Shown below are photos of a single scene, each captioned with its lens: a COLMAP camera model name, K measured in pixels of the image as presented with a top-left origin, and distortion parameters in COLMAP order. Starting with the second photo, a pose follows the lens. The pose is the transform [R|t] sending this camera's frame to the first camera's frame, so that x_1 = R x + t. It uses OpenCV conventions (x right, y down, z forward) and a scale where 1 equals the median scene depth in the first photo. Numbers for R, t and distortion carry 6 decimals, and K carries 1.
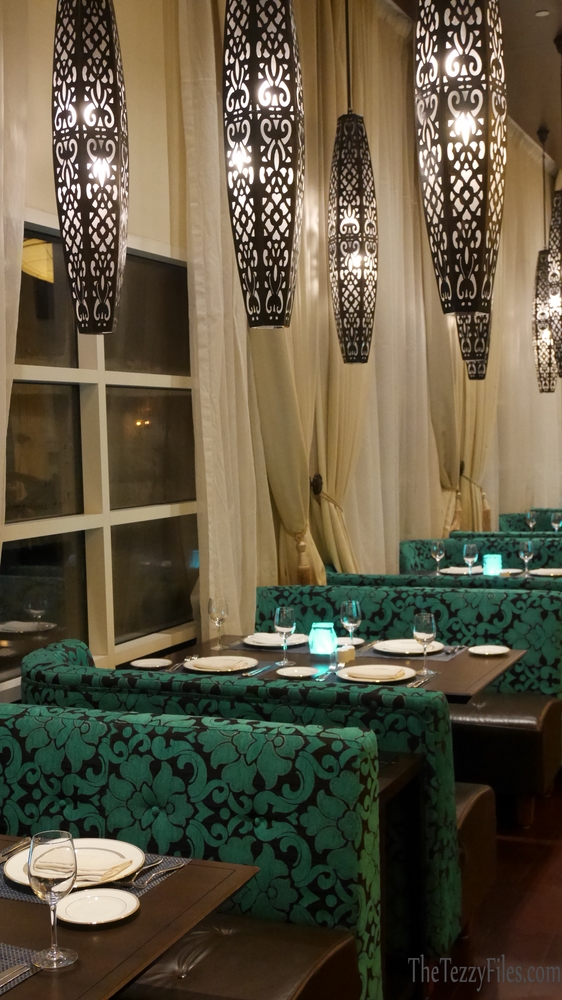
lens RADIAL K [[1259.1, 0, 281.0], [0, 1259.1, 500.0], [0, 0, 1]] dist [-0.017241, -0.010262]
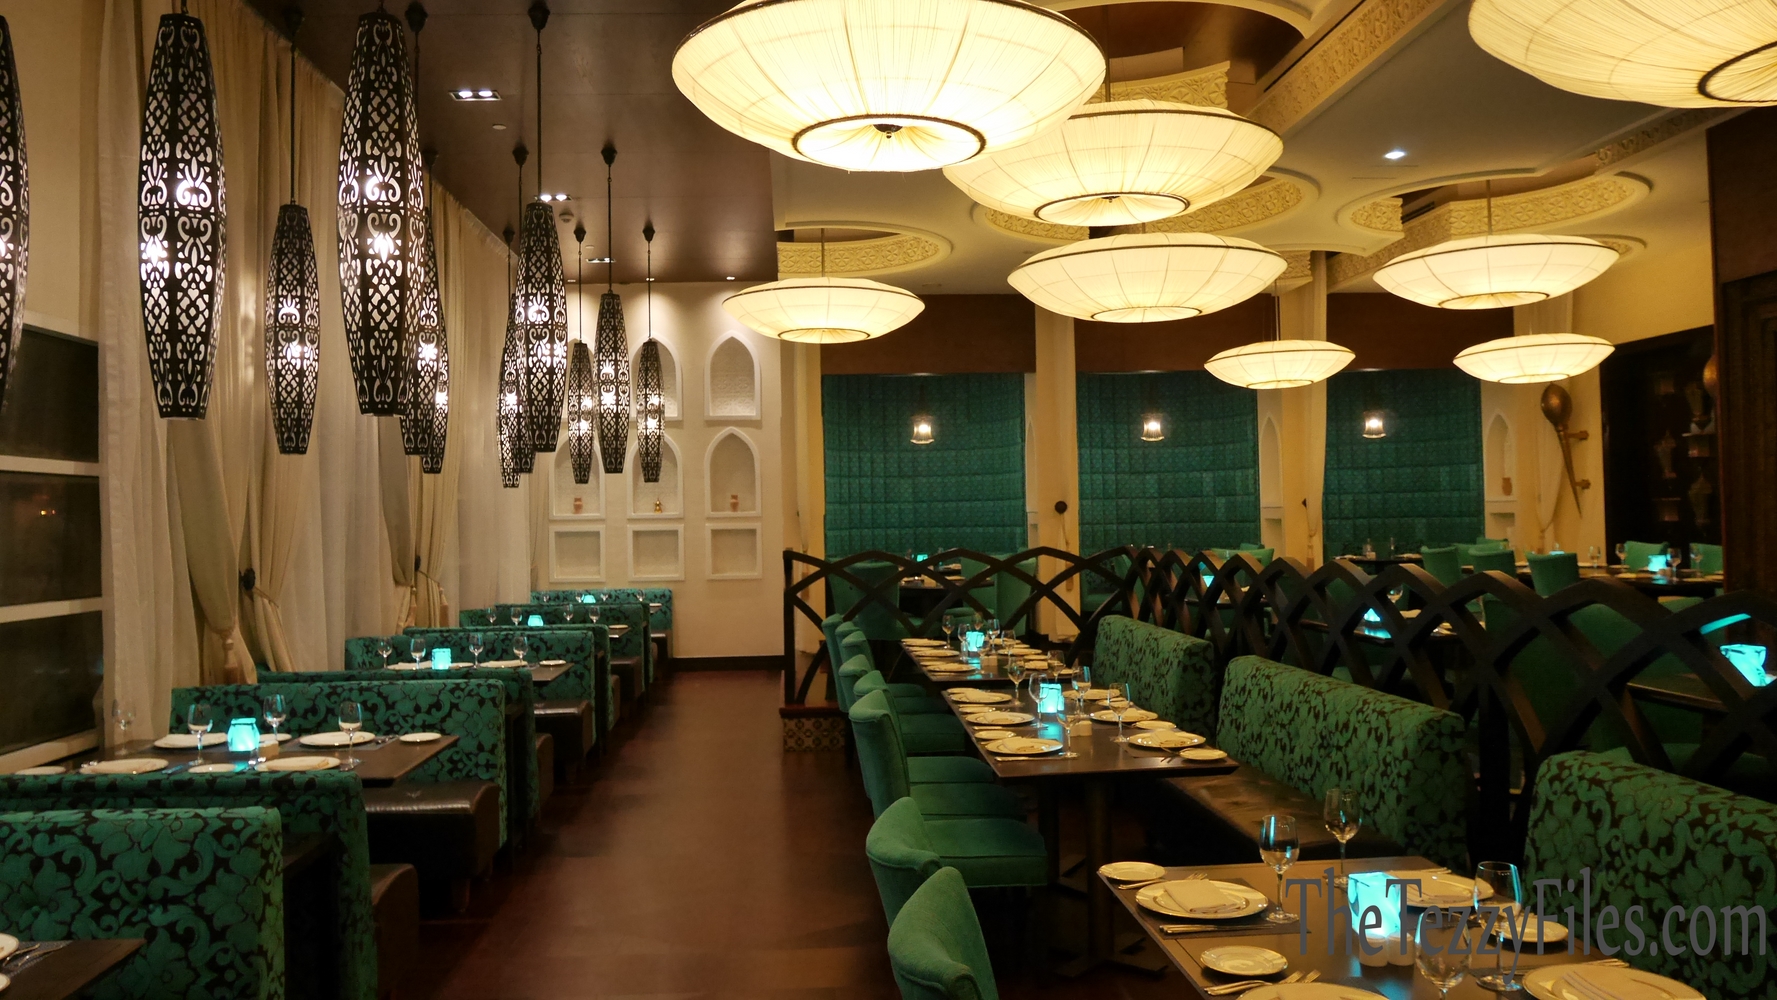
lens RADIAL K [[1286.6, 0, 890.4], [0, 1286.6, 490.1], [0, 0, 1]] dist [-0.069445, 0.027207]
pose [[0.885789, 0.021021, 0.463611, 0.026320], [0.017687, 0.996719, -0.078988, 0.009283], [-0.463751, 0.078166, 0.882511, -0.150044]]
